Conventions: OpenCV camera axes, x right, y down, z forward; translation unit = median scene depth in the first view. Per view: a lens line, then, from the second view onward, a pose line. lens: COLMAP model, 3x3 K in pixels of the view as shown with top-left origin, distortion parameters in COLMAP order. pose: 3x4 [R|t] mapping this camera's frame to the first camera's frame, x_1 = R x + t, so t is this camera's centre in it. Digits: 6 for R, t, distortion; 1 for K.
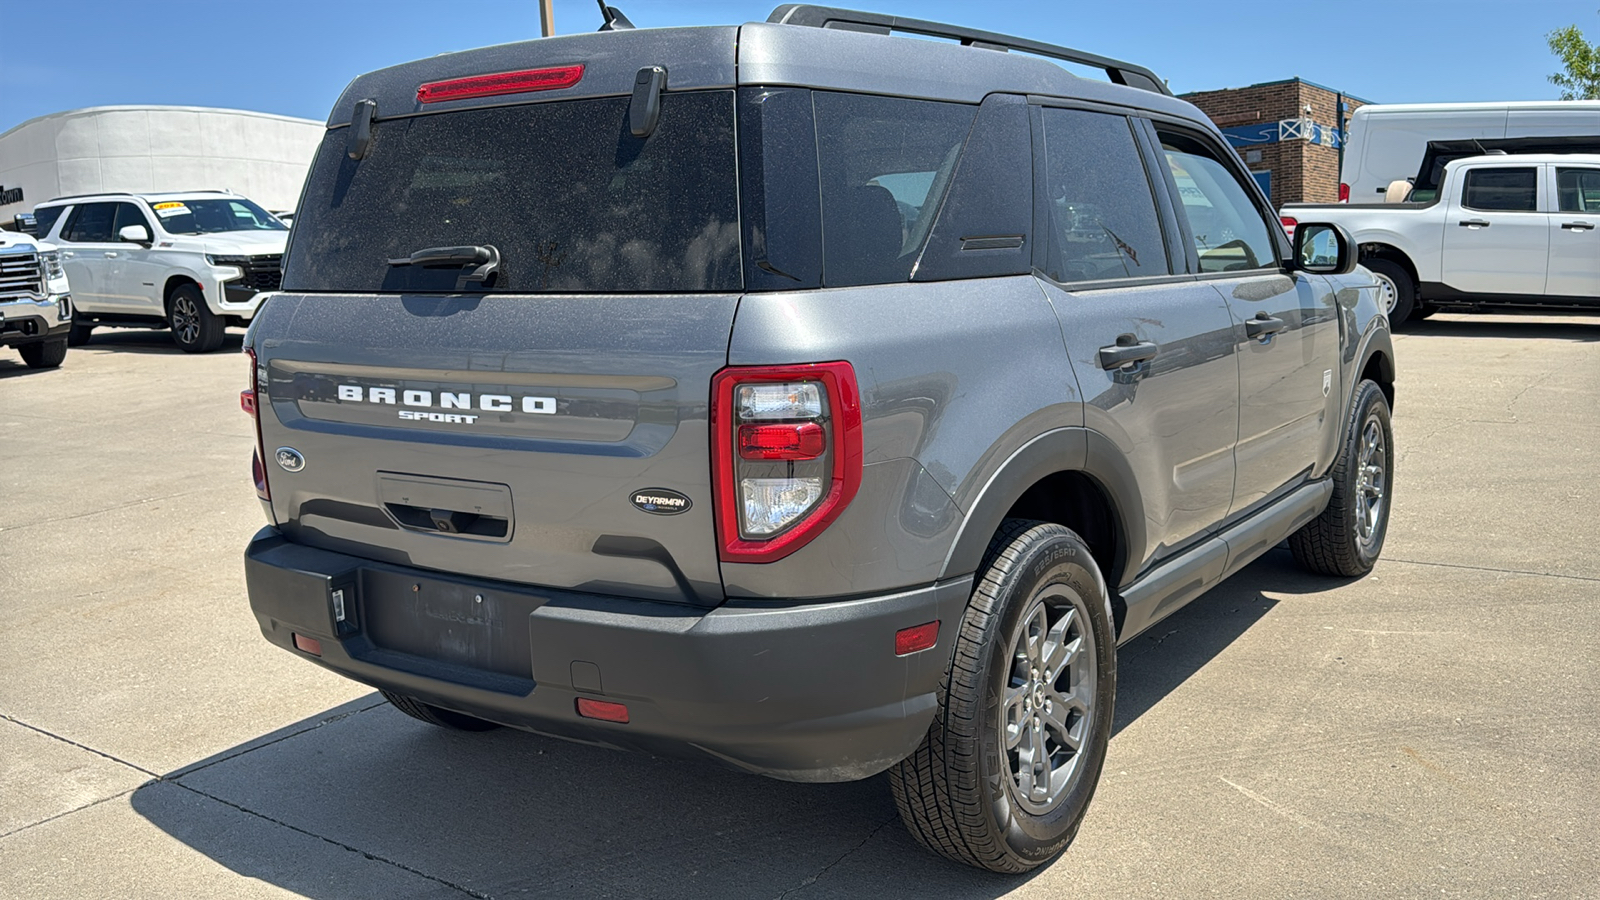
lens RADIAL K [[1388.5, 0, 790.4], [0, 1388.5, 454.5], [0, 0, 1]] dist [0.100379, -0.065014]
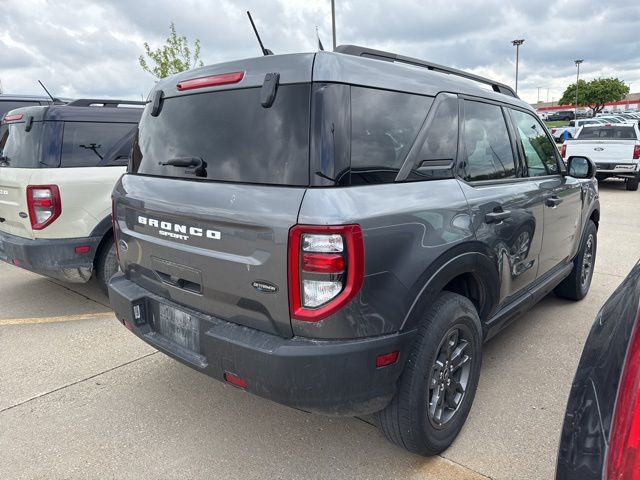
lens RADIAL K [[458.5, 0, 320.6], [0, 458.5, 243.5], [0, 0, 1]] dist [0.045934, -0.005576]
pose [[0.994225, 0.054458, -0.092471, 0.044163], [-0.049646, 0.997329, 0.053565, -0.064401], [0.095142, -0.048665, 0.994274, 0.309187]]
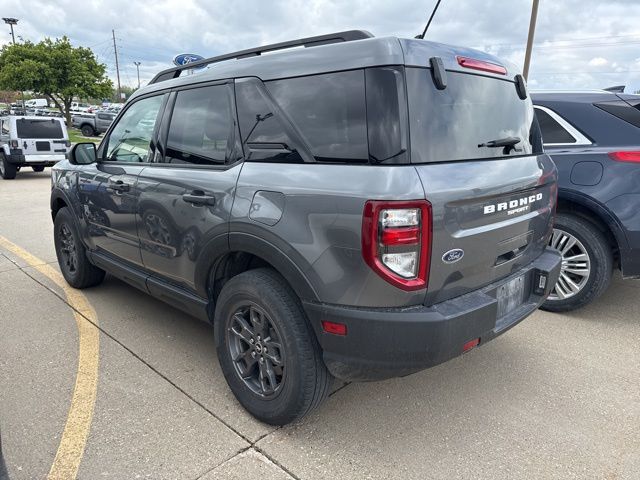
lens RADIAL K [[458.5, 0, 323.5], [0, 458.5, 240.8], [0, 0, 1]] dist [0.045934, -0.005576]
pose [[0.179058, -0.193099, 0.964703, -1.088196], [0.159072, 0.973330, 0.165300, -0.159437], [-0.970894, 0.123859, 0.205000, 1.182339]]
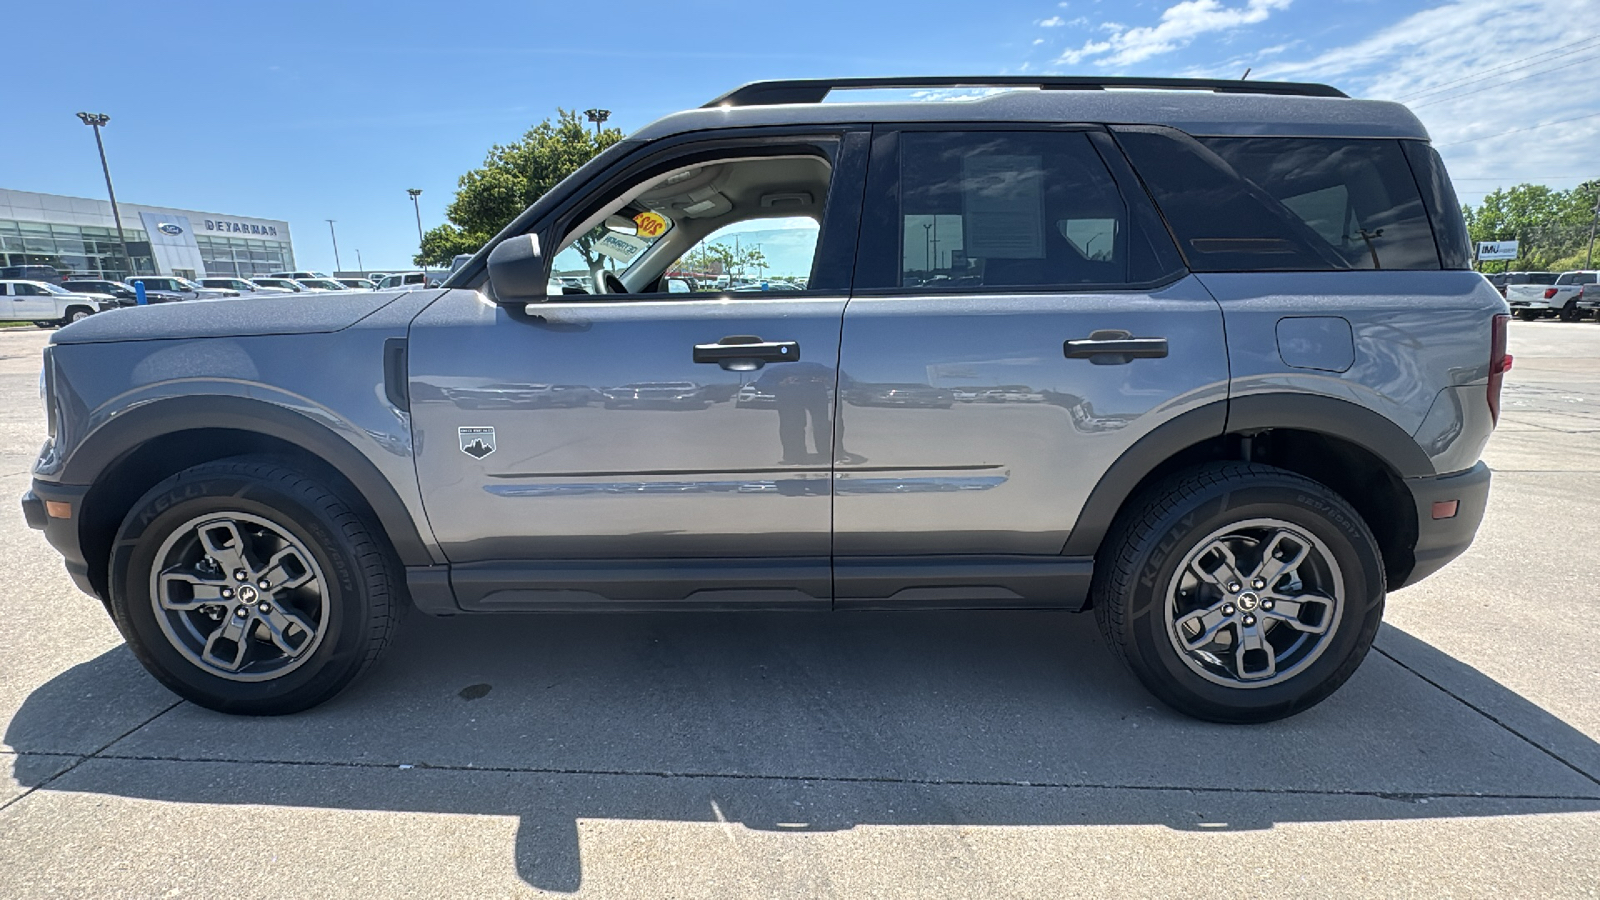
lens RADIAL K [[733.3, 0, 818.7], [0, 733.3, 449.2], [0, 0, 1]] dist [-0.000863, -0.000818]
pose [[-0.576339, -0.112852, 0.809381, -0.674857], [0.152784, 0.958076, 0.242378, -0.251104], [-0.802802, 0.263352, -0.534935, 2.217055]]
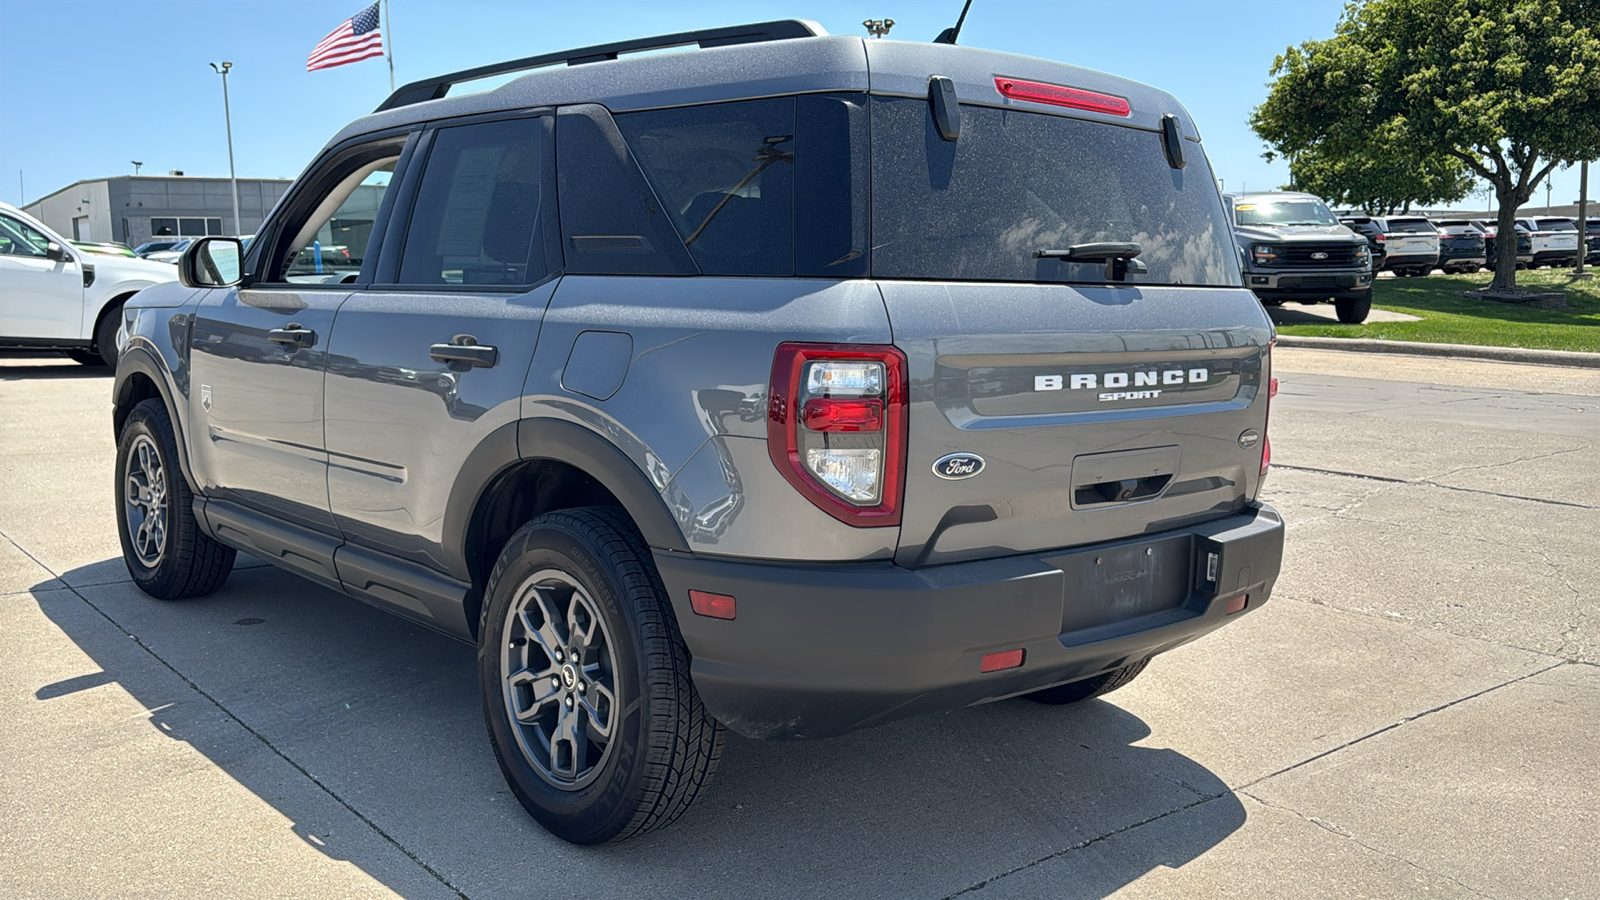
lens RADIAL K [[1388.5, 0, 814.3], [0, 1388.5, 450.7], [0, 0, 1]] dist [0.100379, -0.065014]
pose [[0.222255, -0.080859, 0.971630, -1.408269], [0.120047, 0.991242, 0.055031, -0.075362], [-0.967570, 0.104410, 0.230015, 1.007098]]
